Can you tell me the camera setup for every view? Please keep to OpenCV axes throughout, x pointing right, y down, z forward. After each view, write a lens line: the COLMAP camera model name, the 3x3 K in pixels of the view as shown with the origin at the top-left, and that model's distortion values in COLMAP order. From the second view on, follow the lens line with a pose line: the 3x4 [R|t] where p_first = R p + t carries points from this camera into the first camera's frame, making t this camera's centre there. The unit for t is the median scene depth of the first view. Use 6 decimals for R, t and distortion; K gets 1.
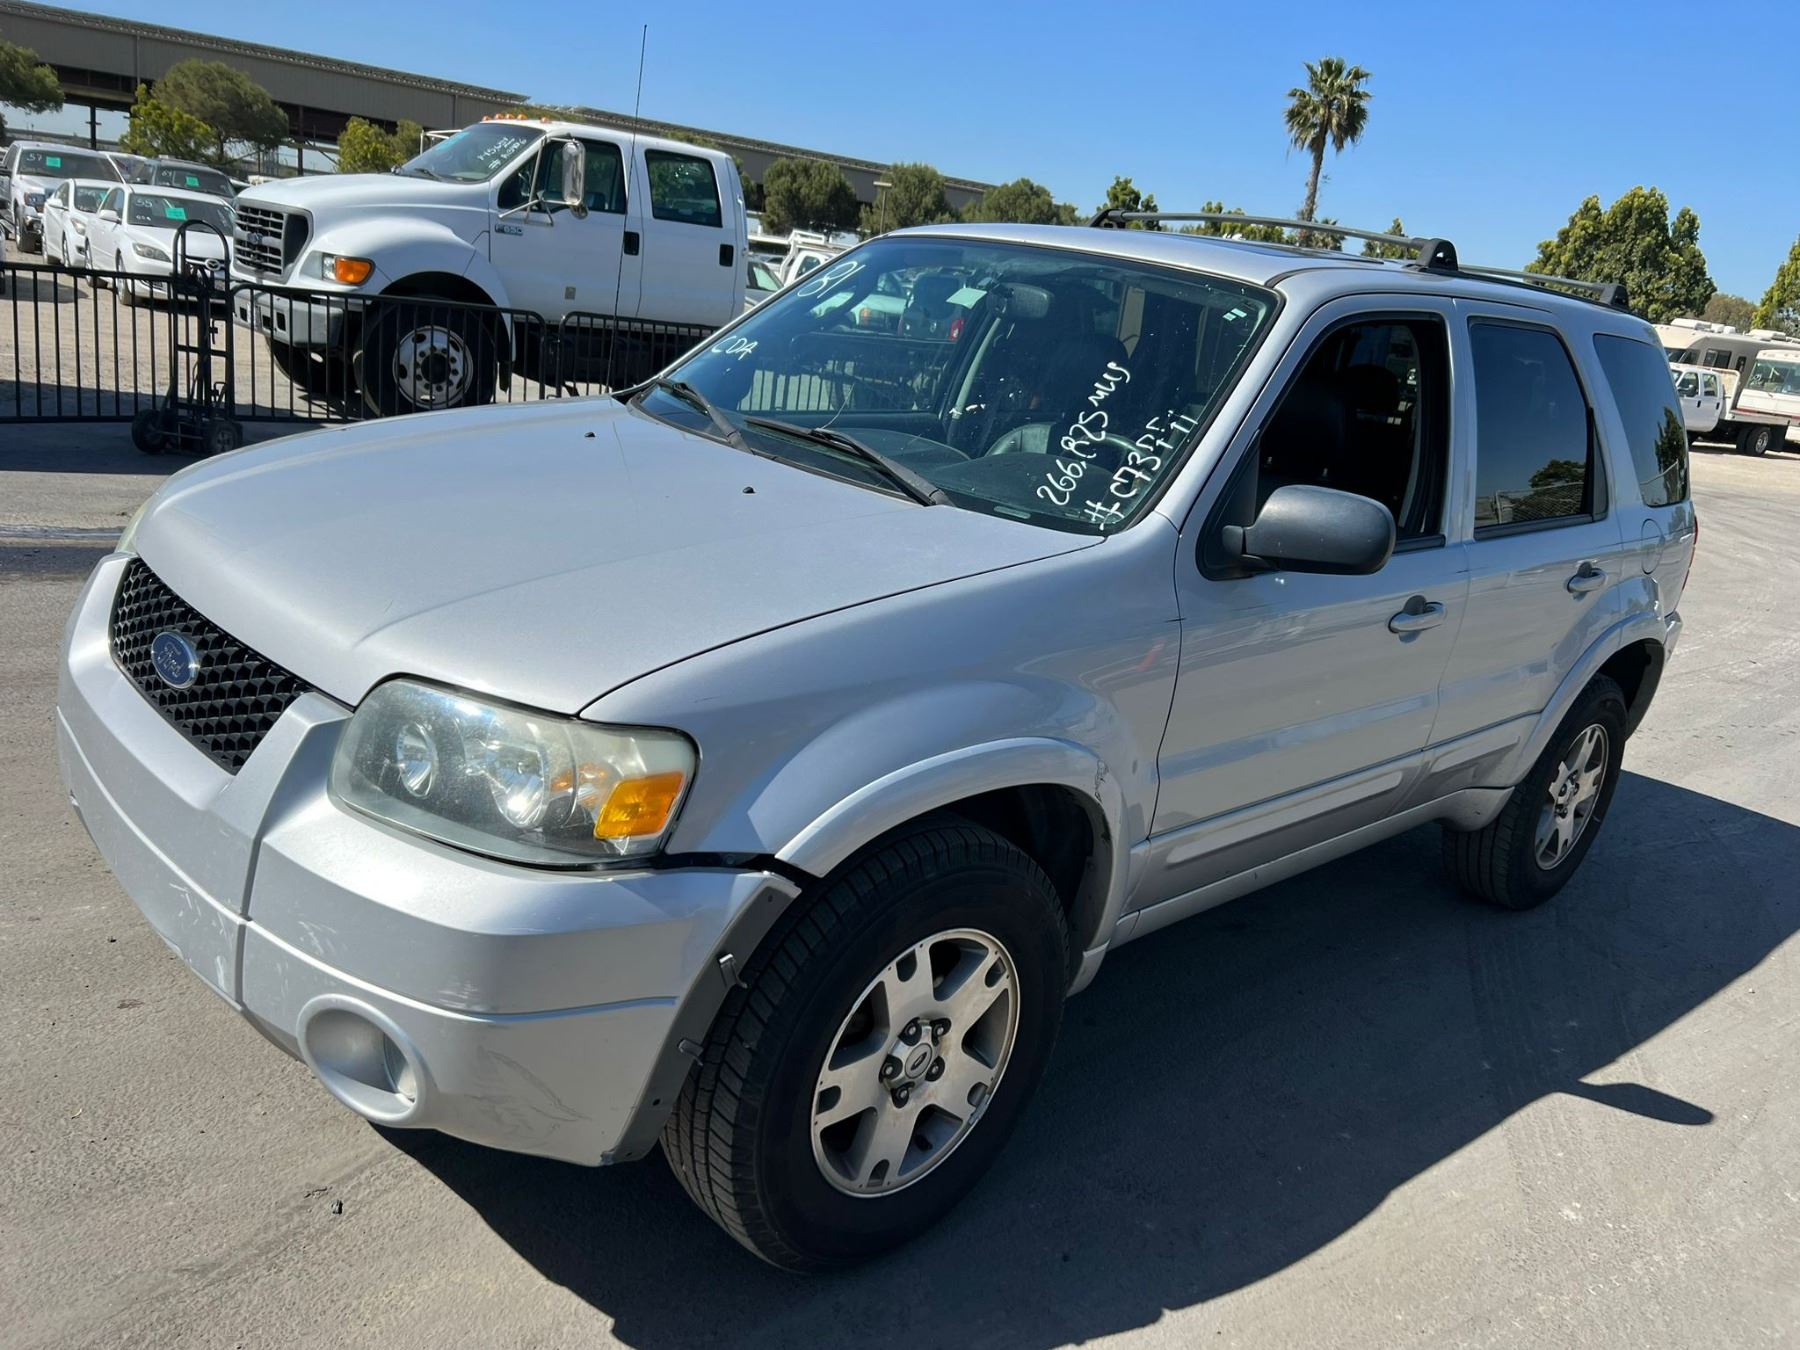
lens RADIAL K [[1377.0, 0, 900.0], [0, 1377.0, 675.0], [0, 0, 1]] dist [0.042150, -0.000553]
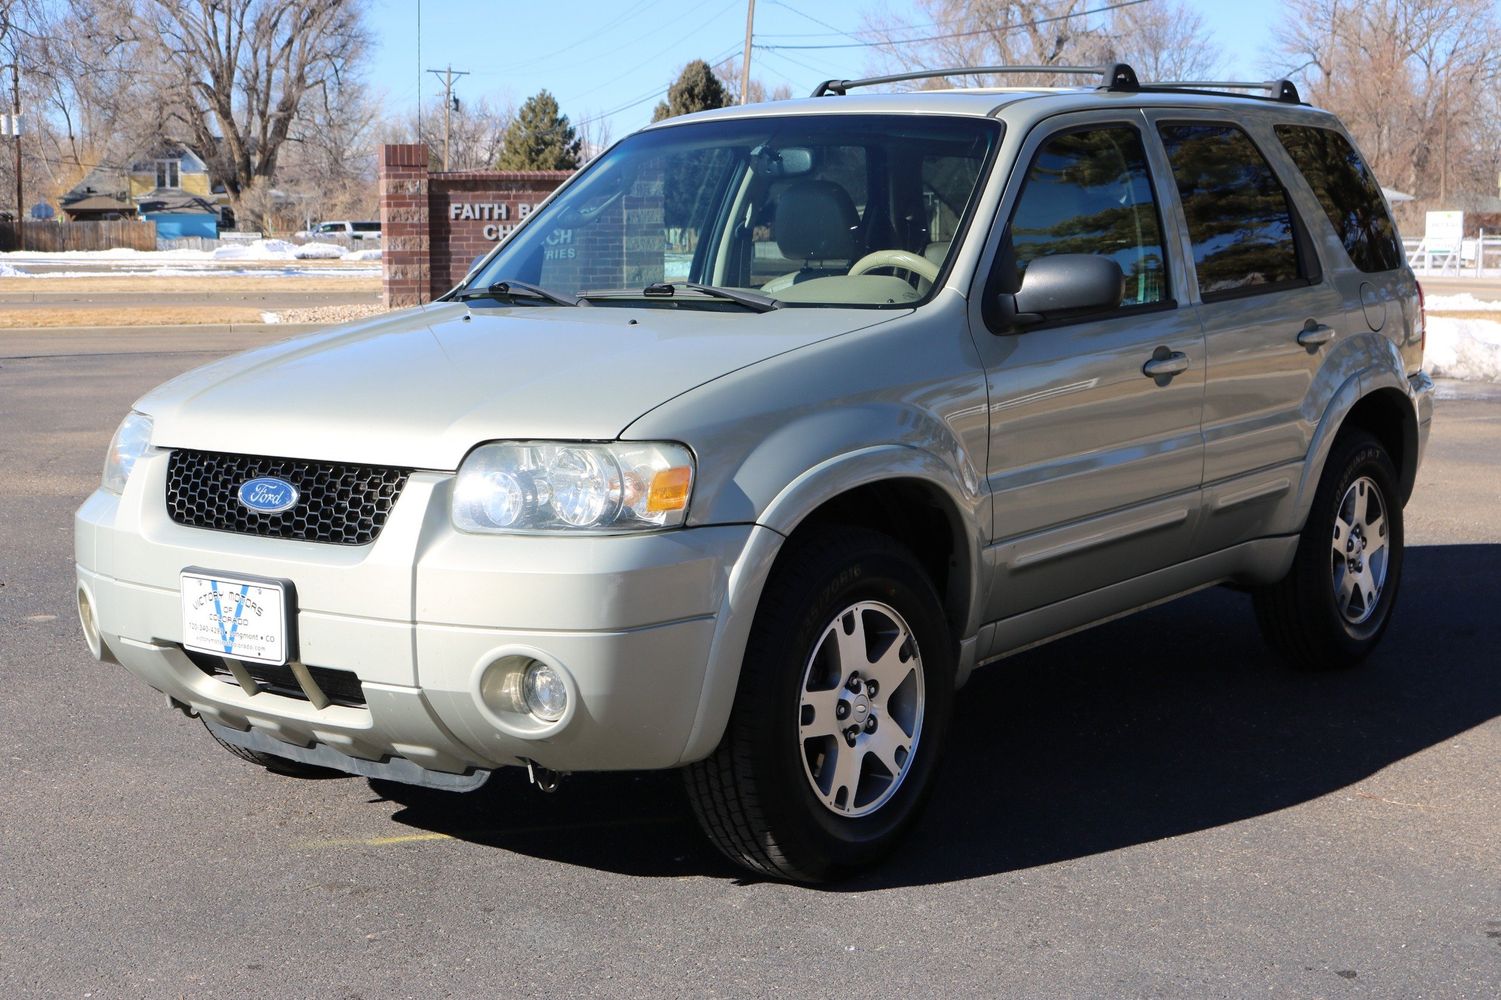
lens RADIAL K [[2124.3, 0, 750.5], [0, 2124.3, 500.0], [0, 0, 1]] dist [-0.041577, 0.041437]
pose [[0.975957, -0.173942, 0.131350, -0.294935], [0.191311, 0.972365, -0.133812, 0.311737], [-0.104444, 0.155724, 0.982263, -0.922161]]
